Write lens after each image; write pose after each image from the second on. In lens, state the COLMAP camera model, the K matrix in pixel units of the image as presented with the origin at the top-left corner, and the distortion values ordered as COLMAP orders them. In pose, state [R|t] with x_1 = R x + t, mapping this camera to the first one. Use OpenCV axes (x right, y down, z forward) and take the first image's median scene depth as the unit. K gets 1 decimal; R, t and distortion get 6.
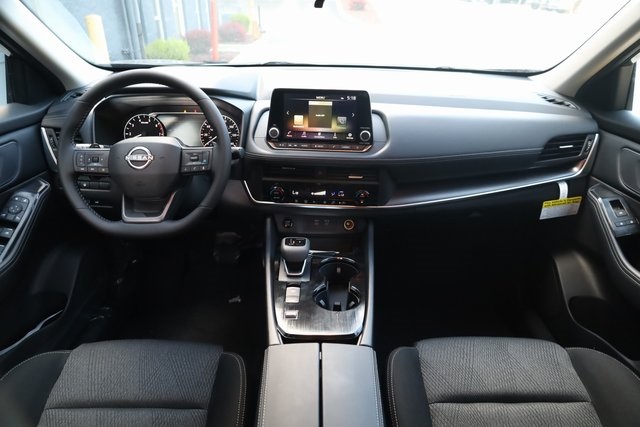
lens RADIAL K [[440.1, 0, 352.0], [0, 440.1, 211.0], [0, 0, 1]] dist [-0.000702, -0.002264]
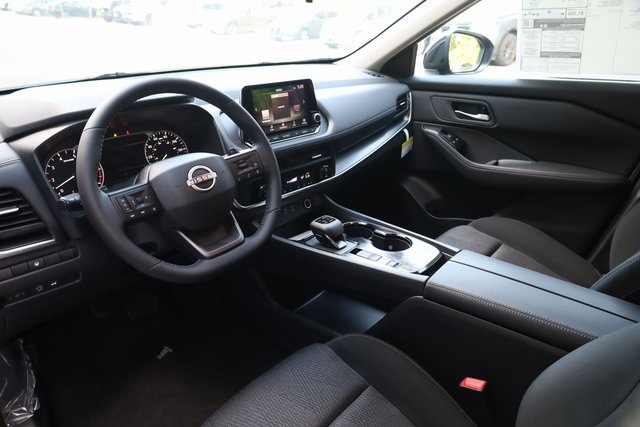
lens RADIAL K [[433.8, 0, 320.0], [0, 433.8, 213.5], [0, 0, 1]] dist [-0.003377, 0.000434]
pose [[0.655051, -0.321294, 0.683870, -0.797504], [0.332987, 0.935210, 0.120423, -0.071706], [-0.678253, 0.148836, 0.719597, 0.224620]]
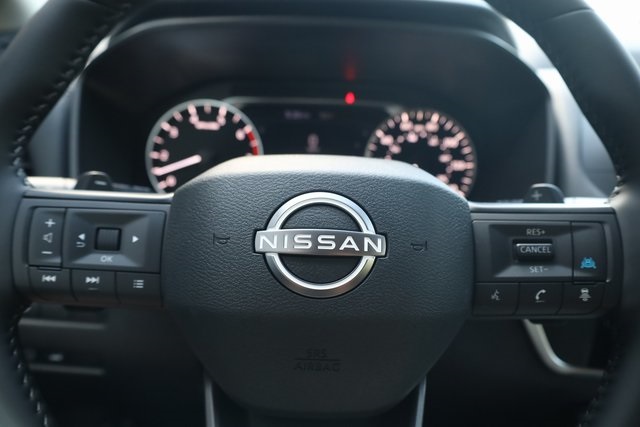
lens RADIAL K [[551.8, 0, 320.0], [0, 551.8, 213.5], [0, 0, 1]] dist [-0.008460, -0.001432]
pose [[0.999242, 0.034692, -0.017669, -0.410635], [-0.036513, 0.992569, -0.116074, -0.088723], [0.013511, 0.116631, 0.993083, 0.623613]]
